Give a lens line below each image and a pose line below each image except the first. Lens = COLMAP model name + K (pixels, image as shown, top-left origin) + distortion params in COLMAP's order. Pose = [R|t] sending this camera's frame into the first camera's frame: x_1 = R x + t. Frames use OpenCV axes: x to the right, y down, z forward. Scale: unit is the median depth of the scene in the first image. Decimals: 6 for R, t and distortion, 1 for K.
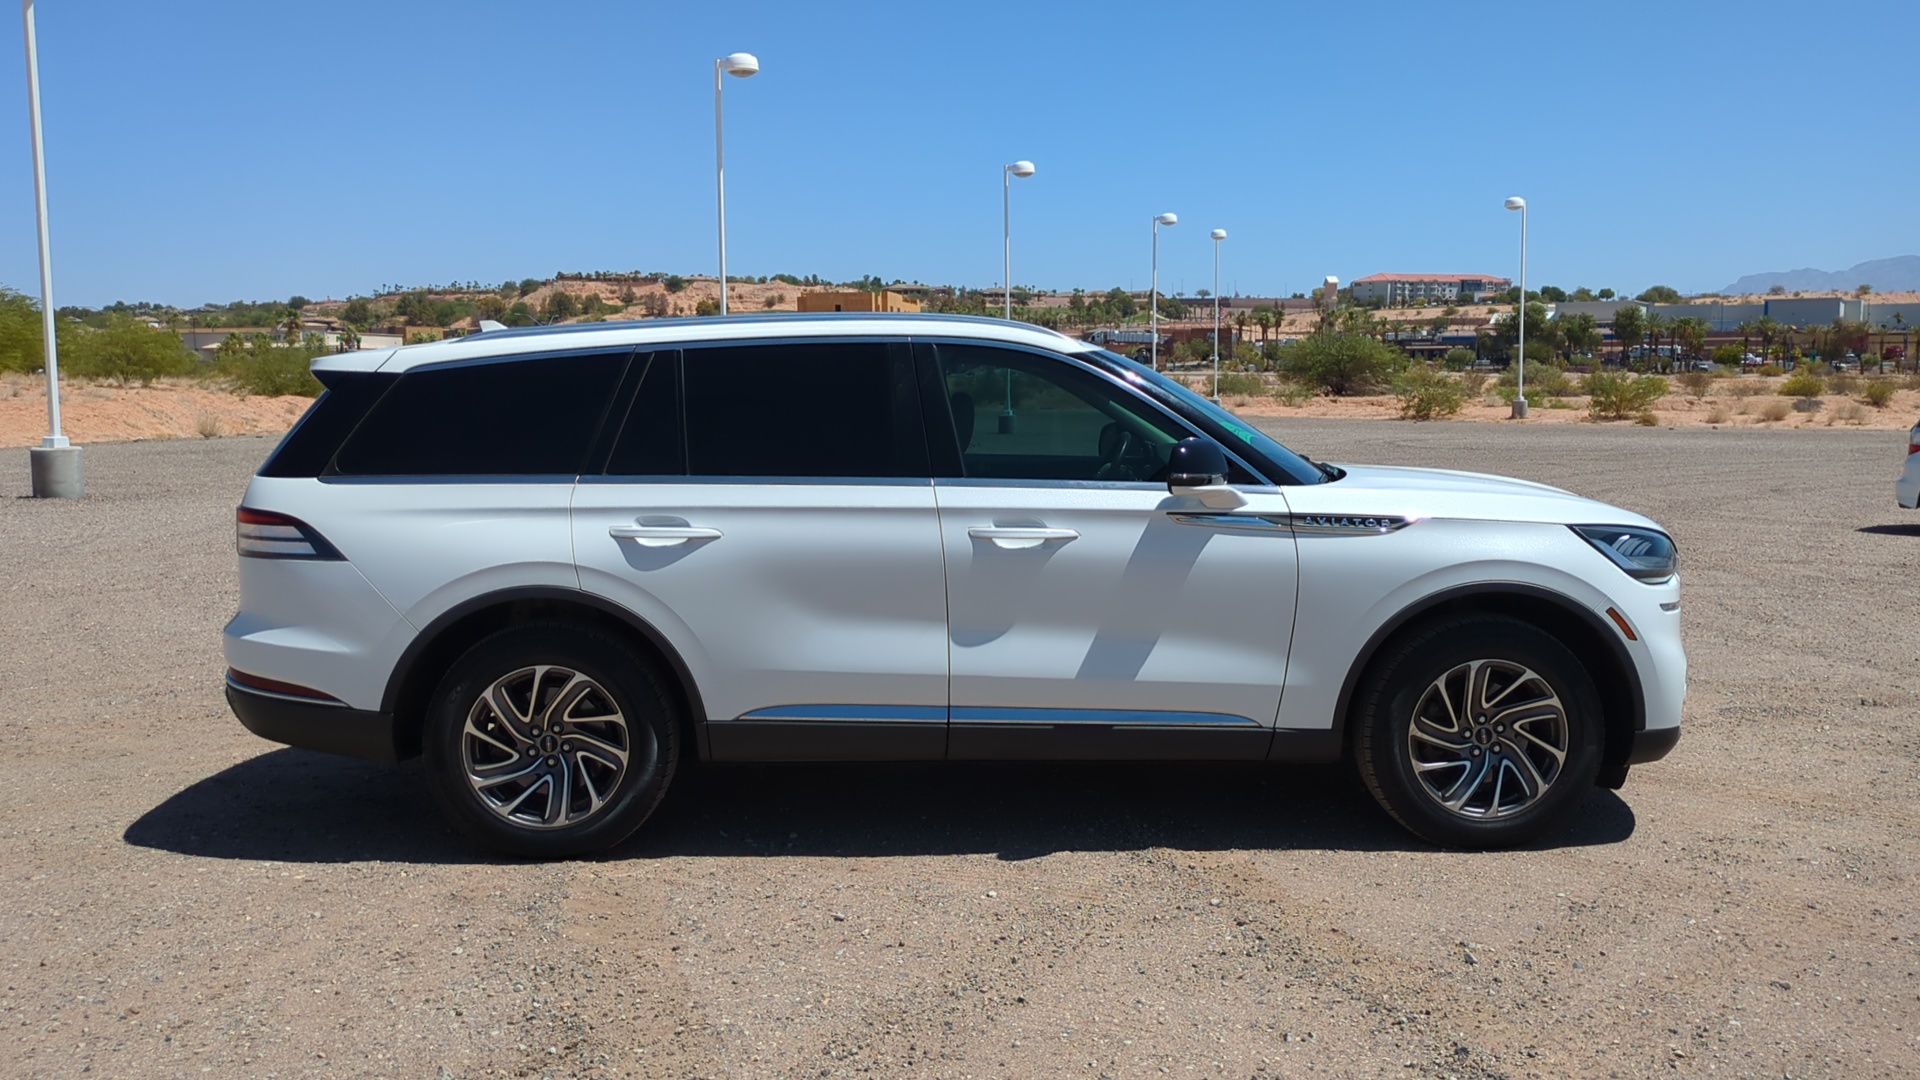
lens RADIAL K [[1650.5, 0, 984.4], [0, 1650.5, 536.1], [0, 0, 1]] dist [0.050430, -0.063357]
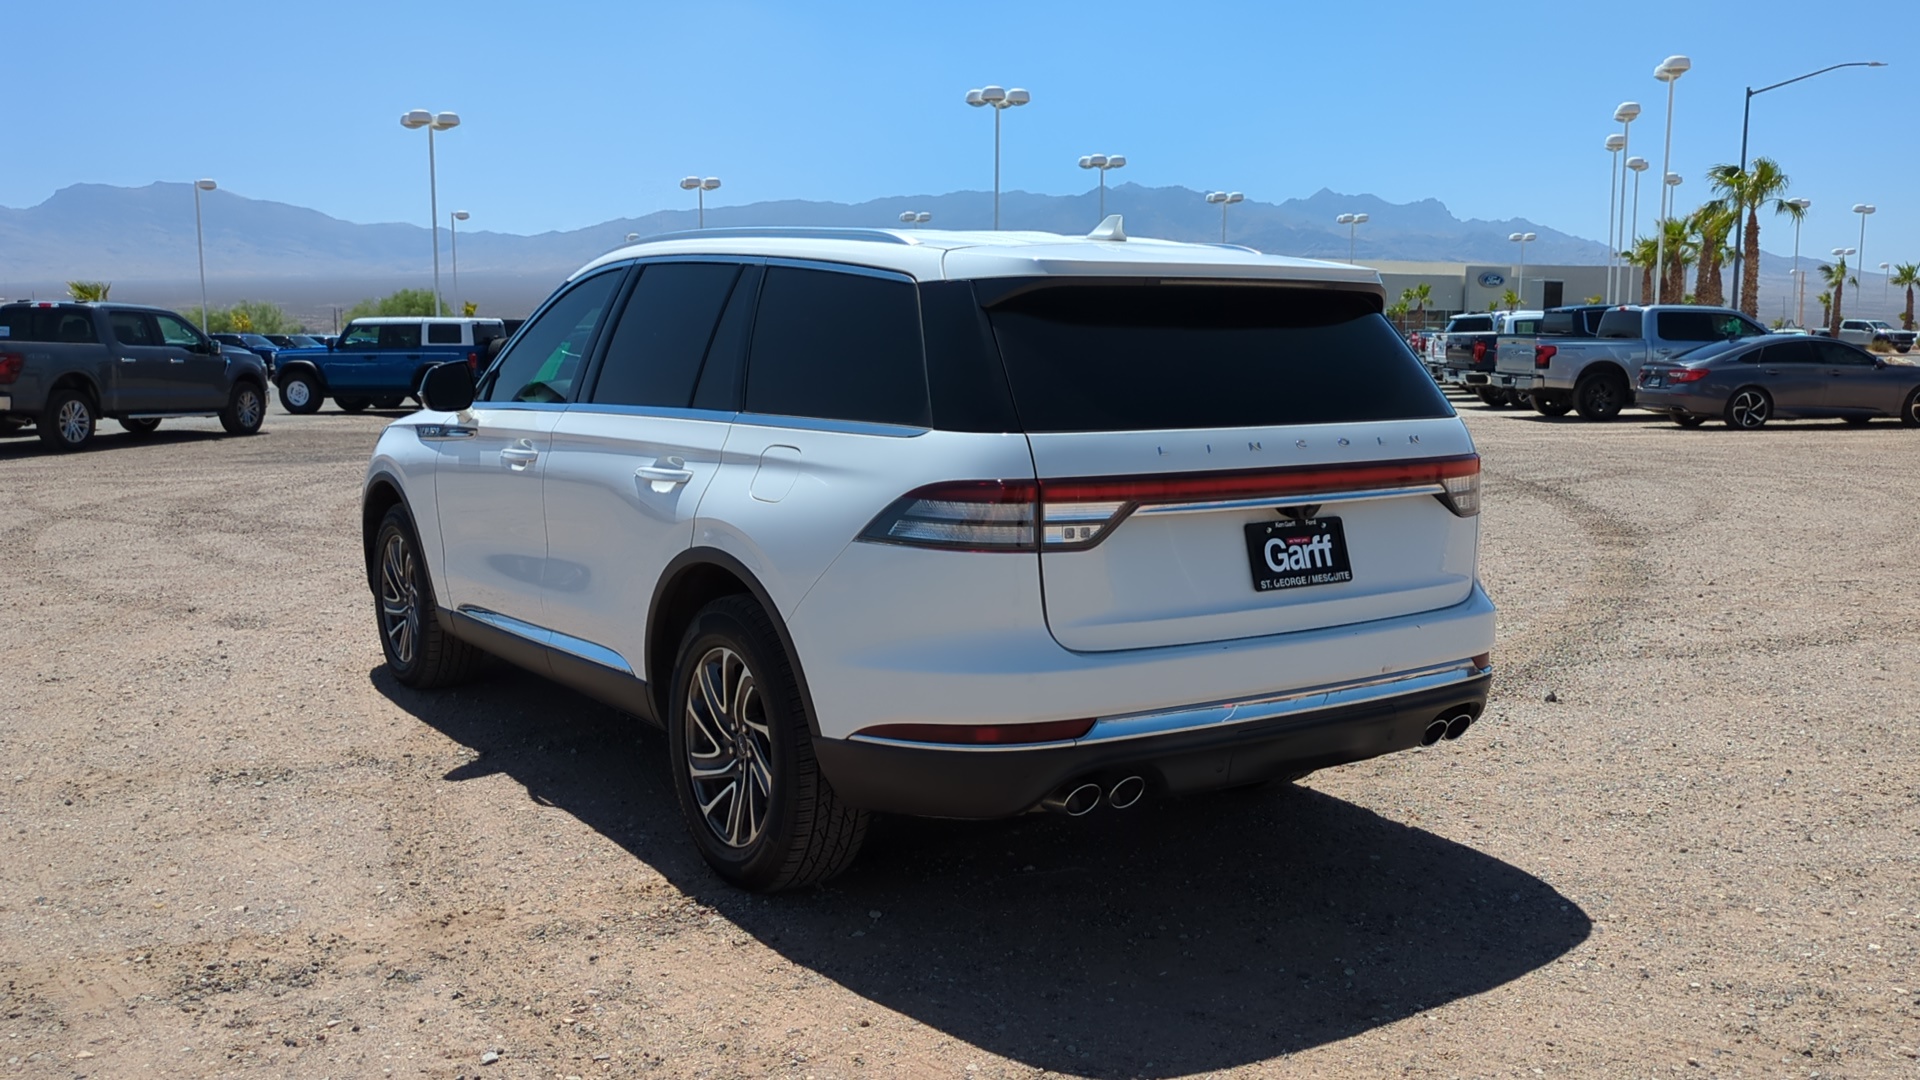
lens RADIAL K [[1650.5, 0, 983.0], [0, 1650.5, 535.6], [0, 0, 1]] dist [0.050430, -0.063357]
pose [[-0.539653, -0.096417, 0.836348, -0.948434], [0.078346, 0.983358, 0.163917, -0.123451], [-0.838234, 0.153983, -0.523118, 1.544455]]
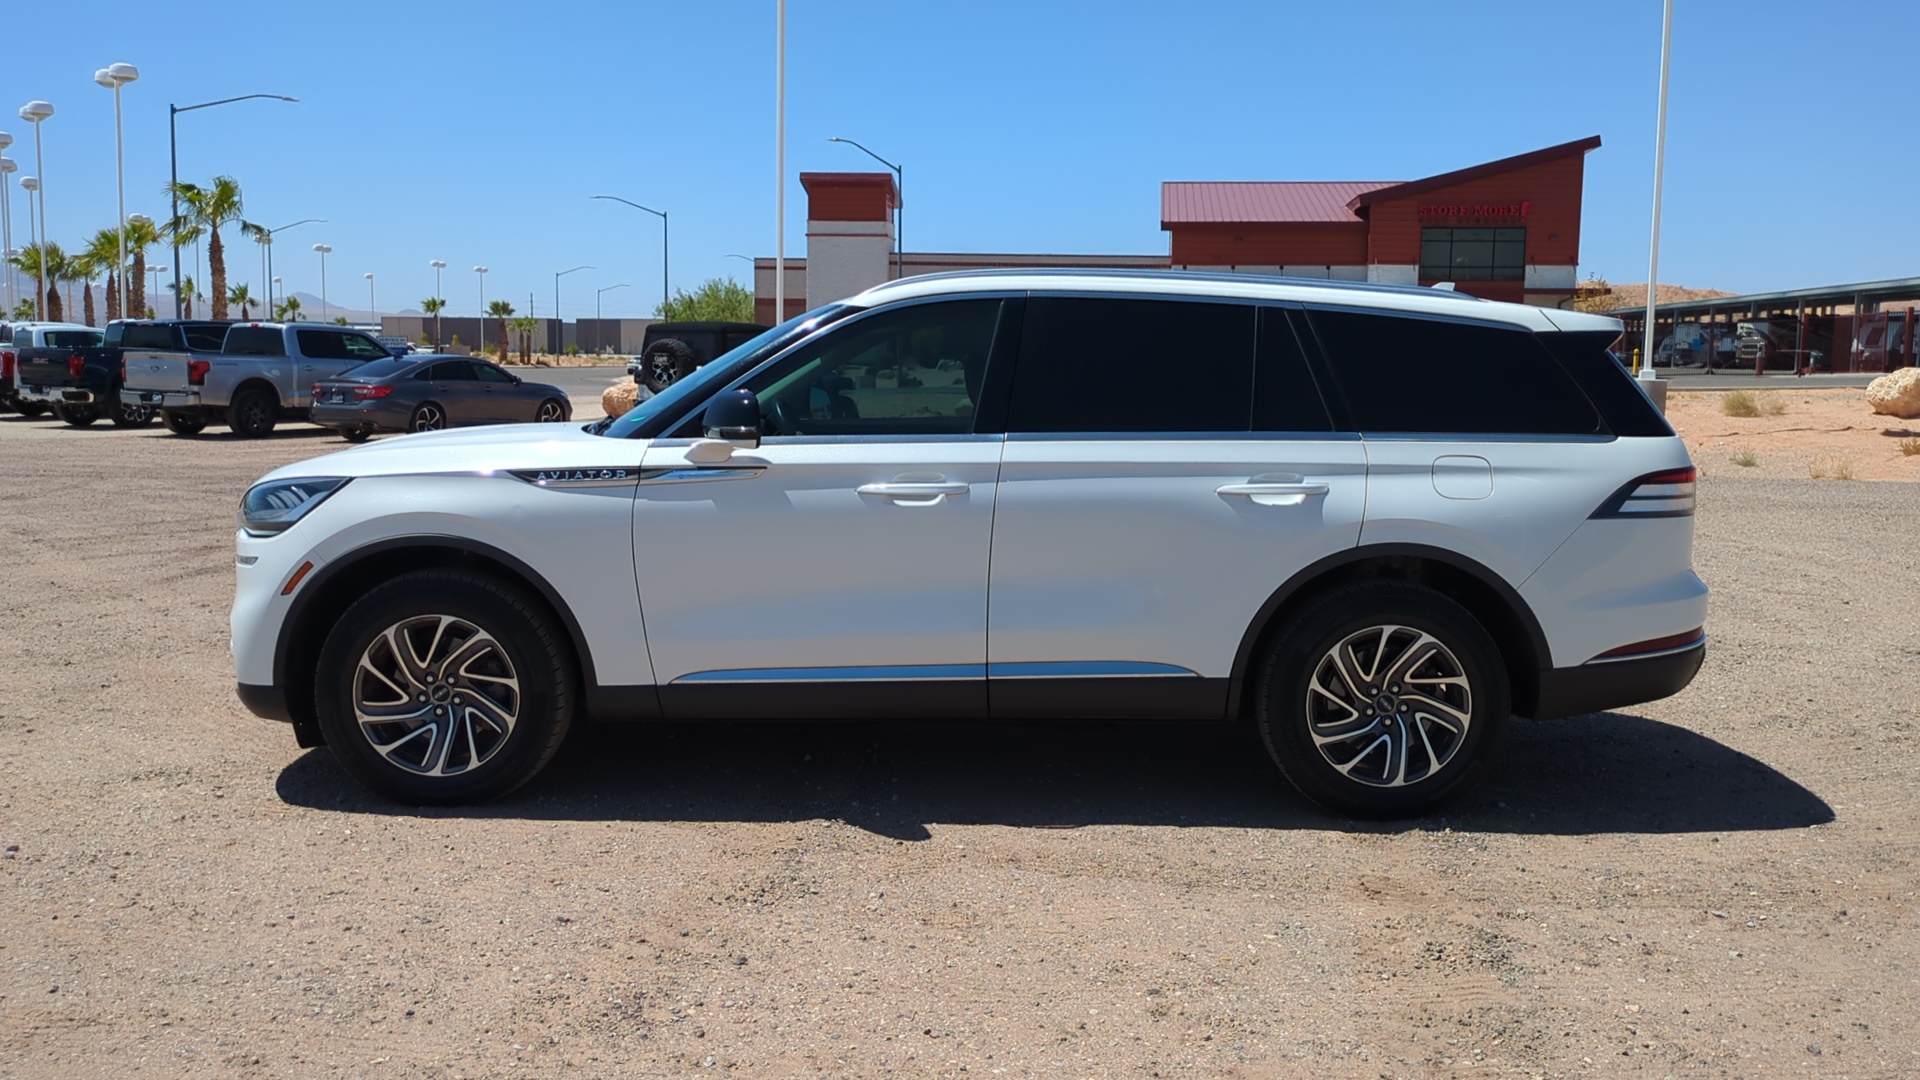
lens RADIAL K [[1650.5, 0, 961.0], [0, 1650.5, 534.1], [0, 0, 1]] dist [0.050430, -0.063357]
pose [[-0.999053, -0.011812, 0.041877, -0.058793], [-0.003479, 0.981054, 0.193703, -0.185855], [-0.043372, 0.193374, -0.980166, 2.159508]]
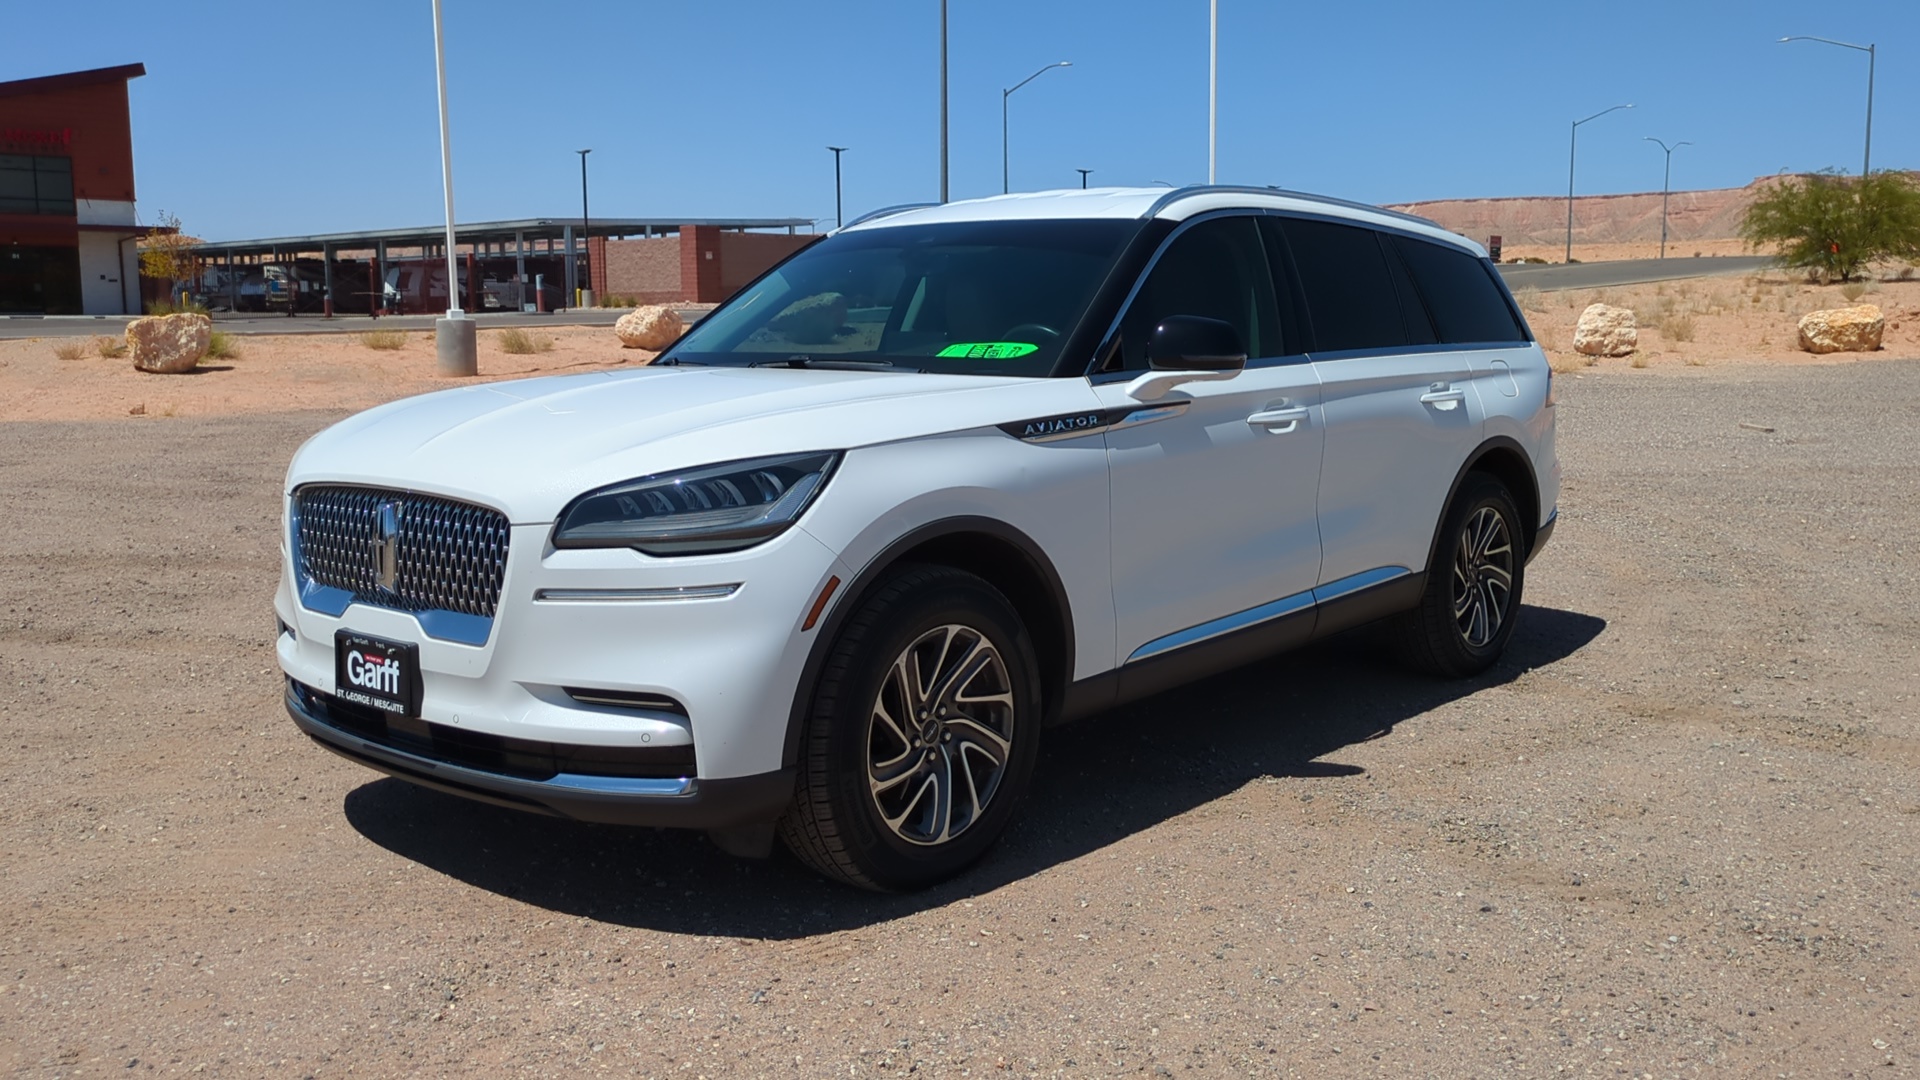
lens RADIAL K [[1650.5, 0, 968.2], [0, 1650.5, 551.6], [0, 0, 1]] dist [0.050430, -0.063357]
pose [[-0.675636, 0.110370, -0.728927, 0.759313], [-0.062343, 0.976635, 0.205662, -0.132192], [0.734594, 0.184396, -0.652969, 1.720782]]
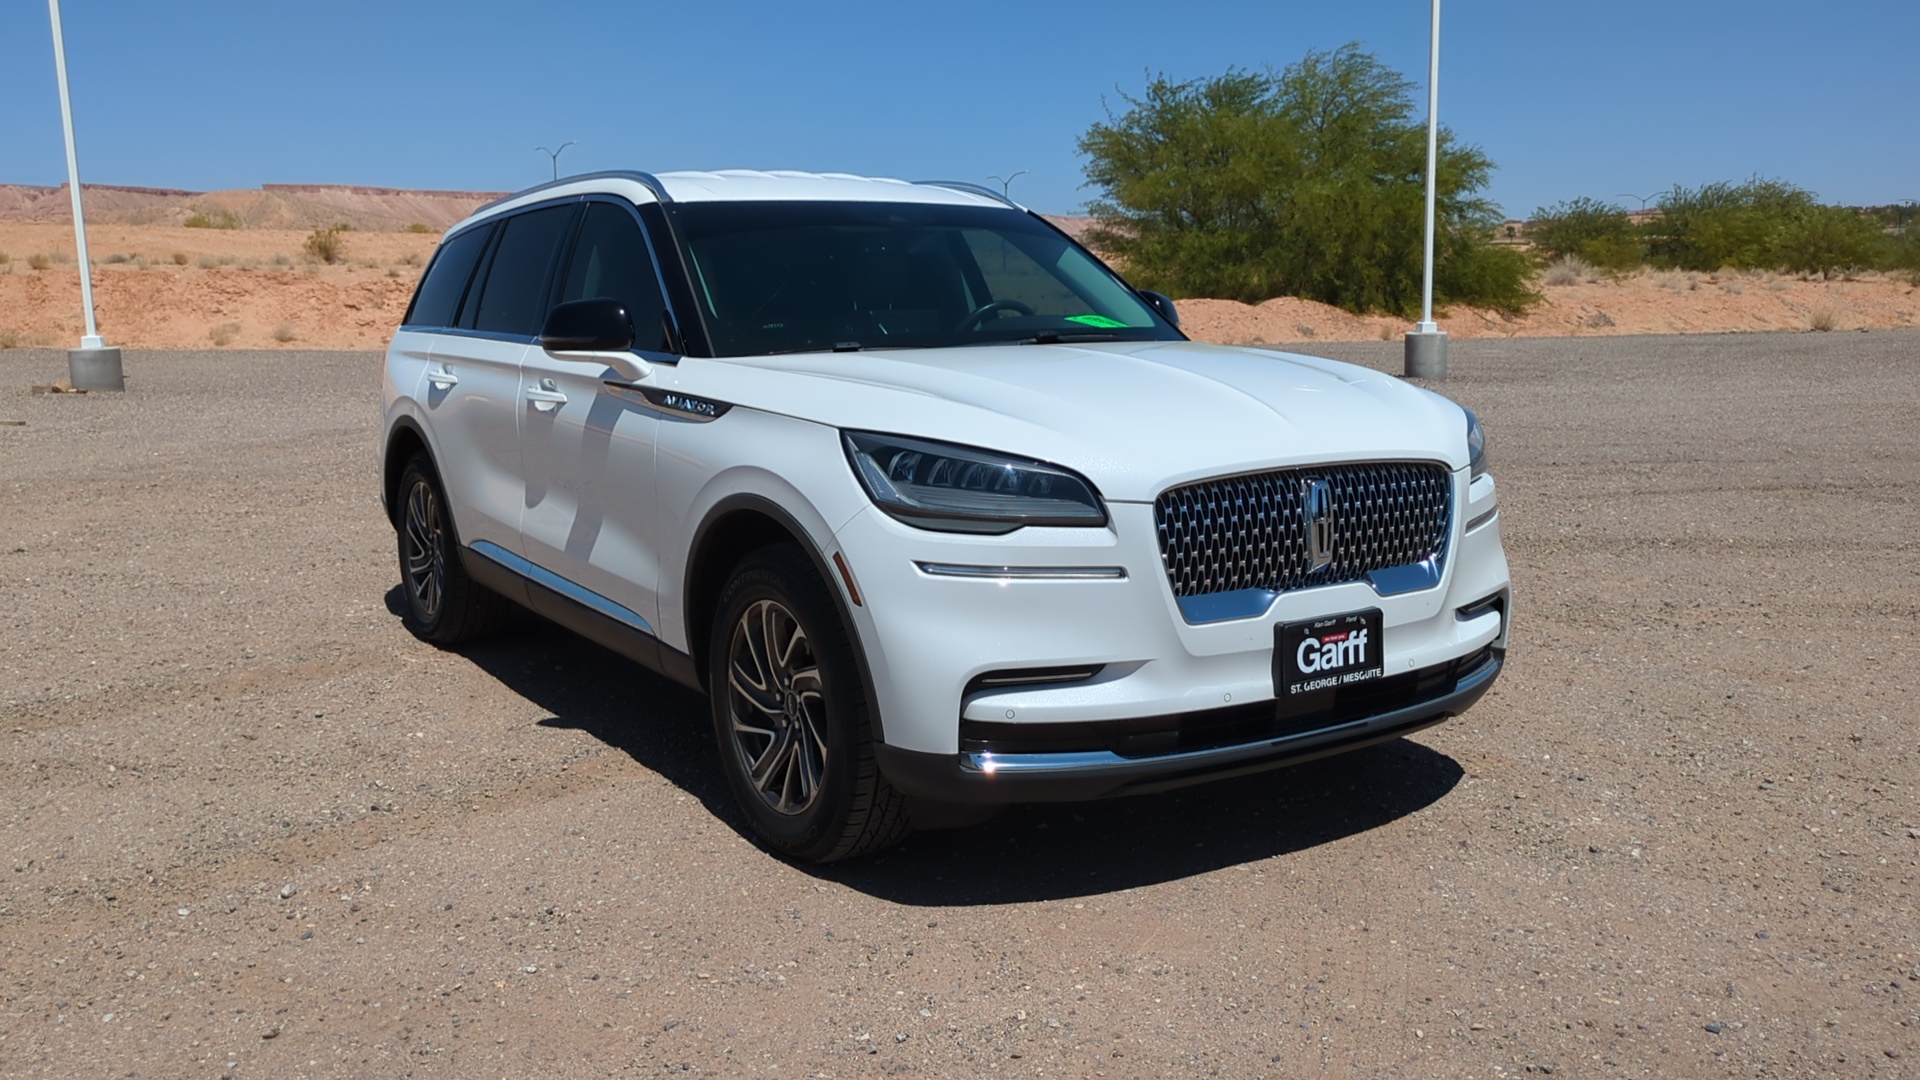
lens RADIAL K [[1650.5, 0, 952.9], [0, 1650.5, 534.8], [0, 0, 1]] dist [0.050430, -0.063357]
pose [[0.510825, 0.123092, -0.850827, 0.913617], [-0.071295, 0.992353, 0.100763, -0.033043], [0.856724, 0.009187, 0.515694, 0.648186]]
